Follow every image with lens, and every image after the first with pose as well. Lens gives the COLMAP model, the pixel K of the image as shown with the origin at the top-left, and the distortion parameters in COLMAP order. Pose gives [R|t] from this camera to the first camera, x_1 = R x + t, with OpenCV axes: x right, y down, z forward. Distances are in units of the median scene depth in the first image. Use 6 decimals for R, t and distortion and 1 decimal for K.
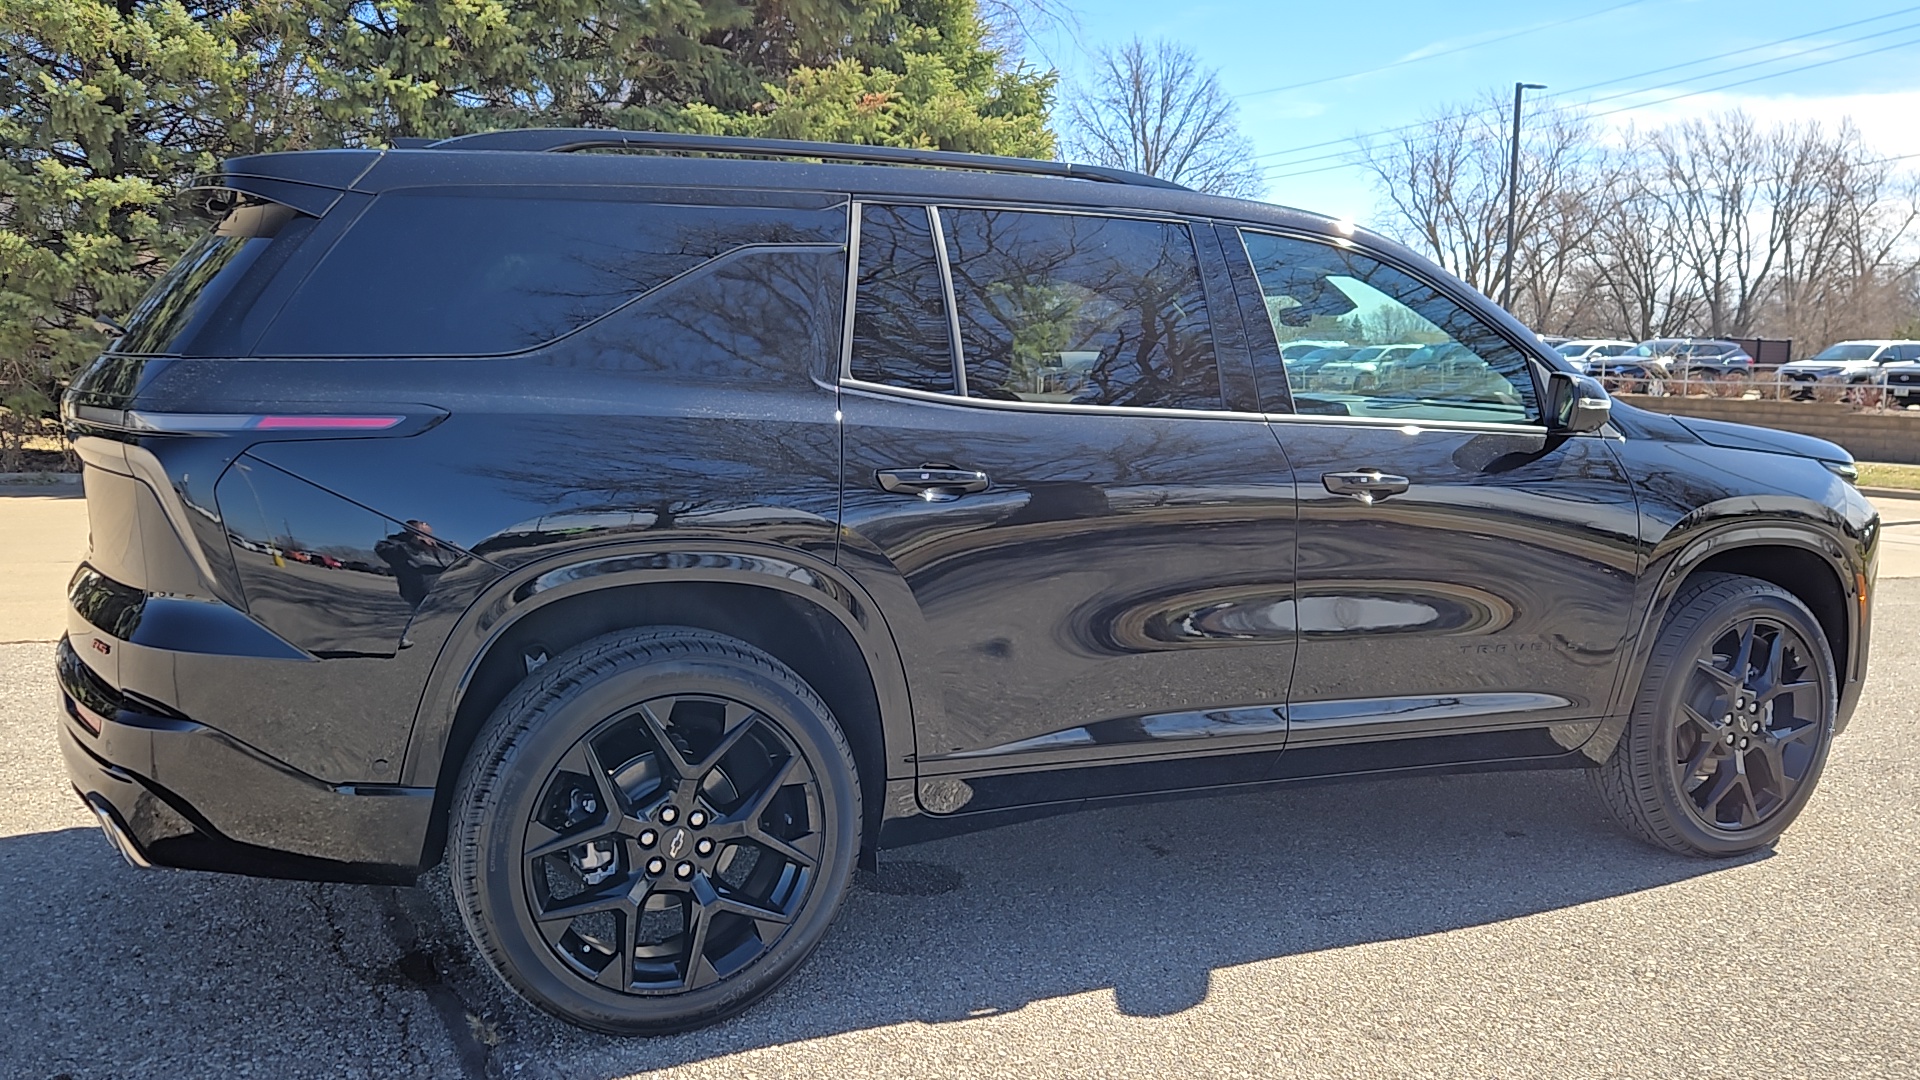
lens RADIAL K [[1617.9, 0, 965.2], [0, 1617.9, 511.3], [0, 0, 1]] dist [0.008599, -0.009326]
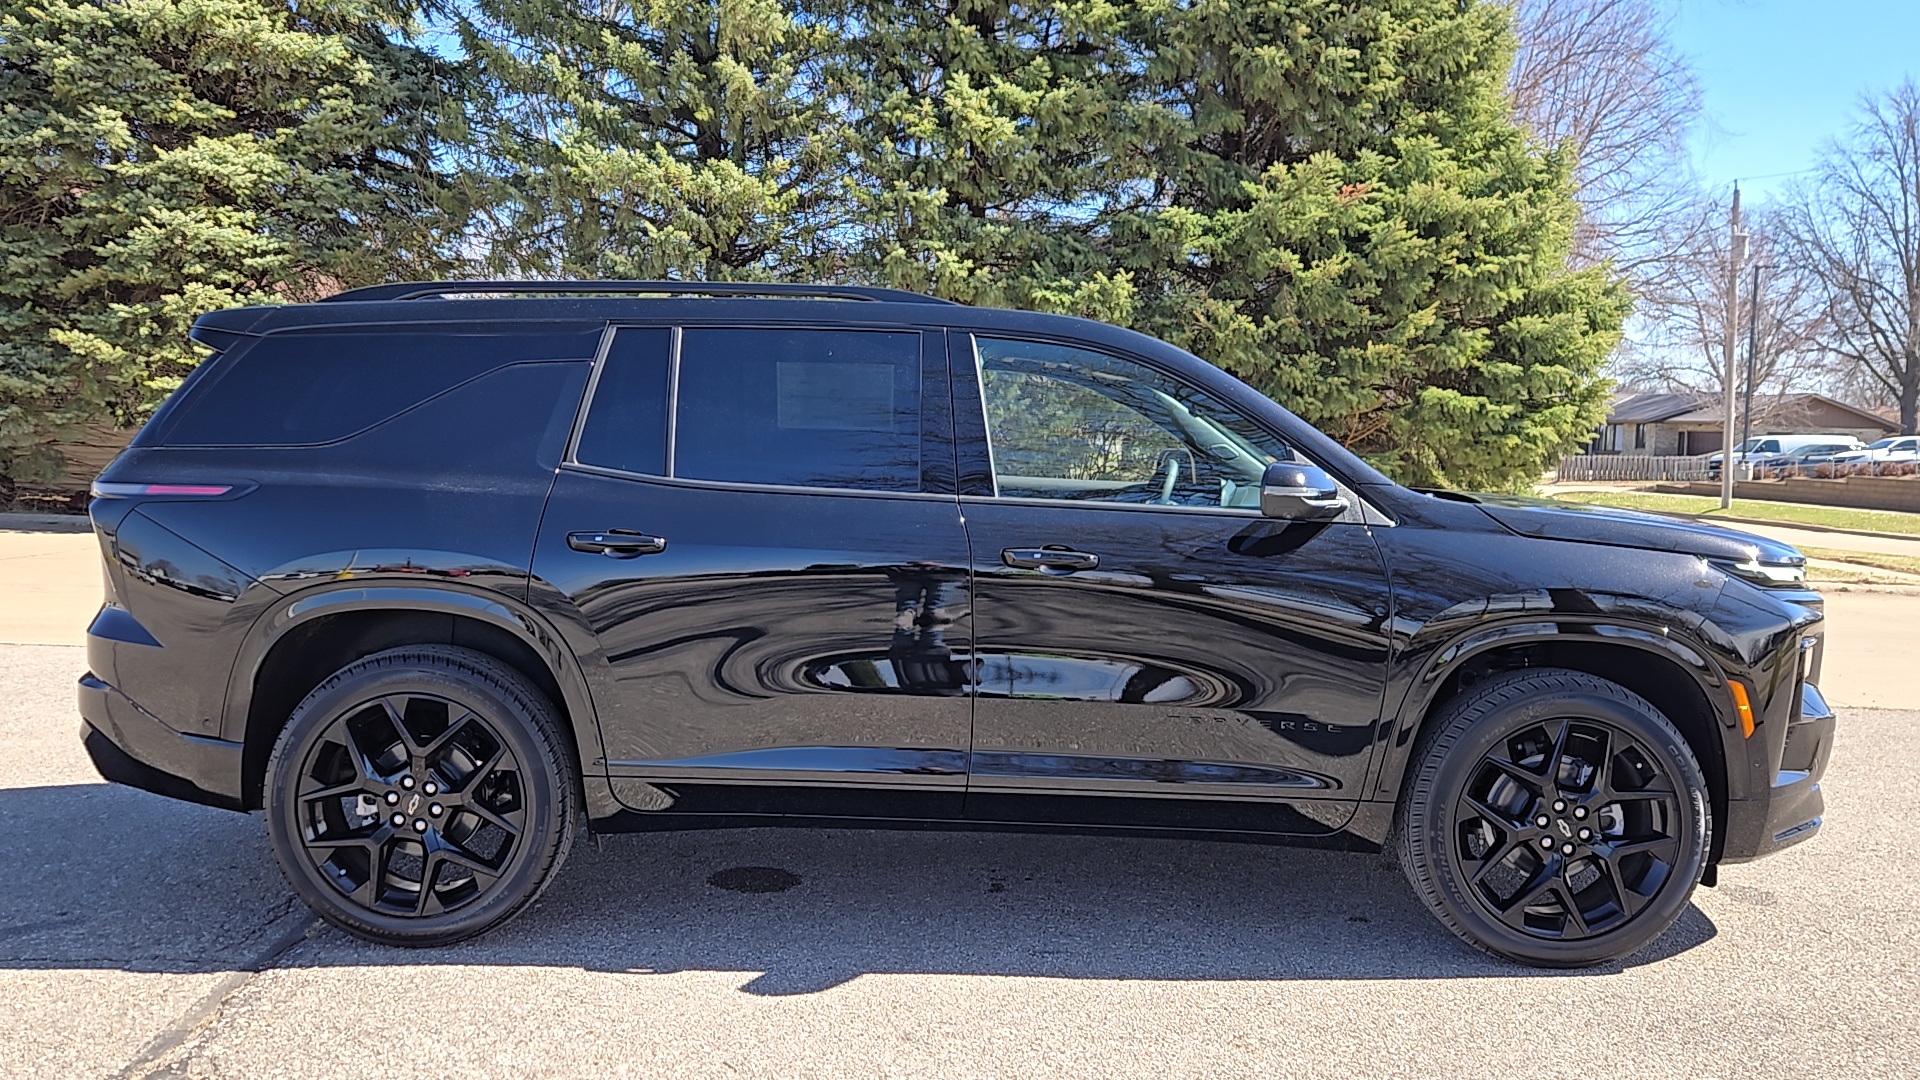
lens RADIAL K [[1617.9, 0, 954.2], [0, 1617.9, 518.5], [0, 0, 1]] dist [0.008599, -0.009326]
pose [[0.901251, 0.019977, -0.432836, 0.788782], [-0.040582, 0.998437, -0.038418, -0.000102], [0.431392, 0.052190, 0.900654, -0.037457]]
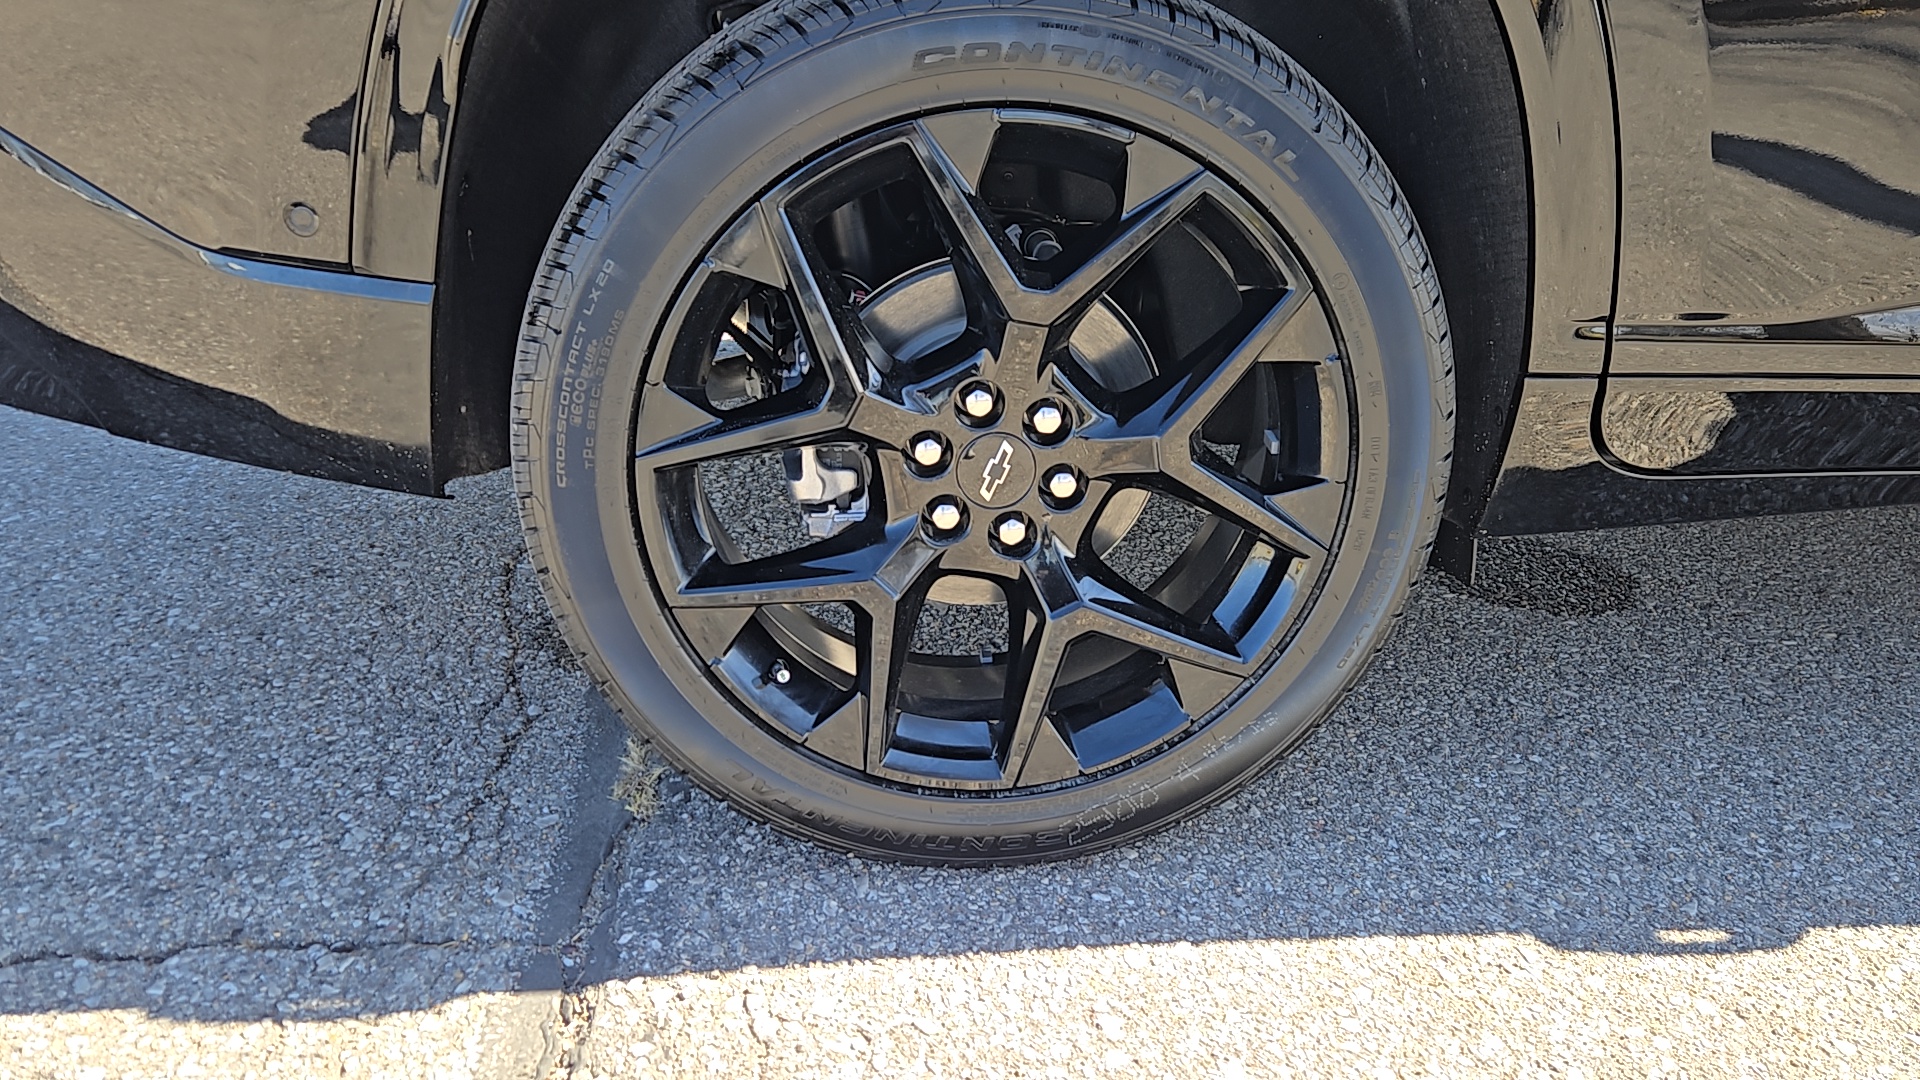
lens RADIAL K [[1617.9, 0, 932.8], [0, 1617.9, 548.8], [0, 0, 1]] dist [0.008599, -0.009326]
pose [[0.925994, 0.131745, -0.353805, -0.038022], [-0.034744, 0.962899, 0.267618, 0.107650], [0.375935, -0.235520, 0.896216, 0.586946]]
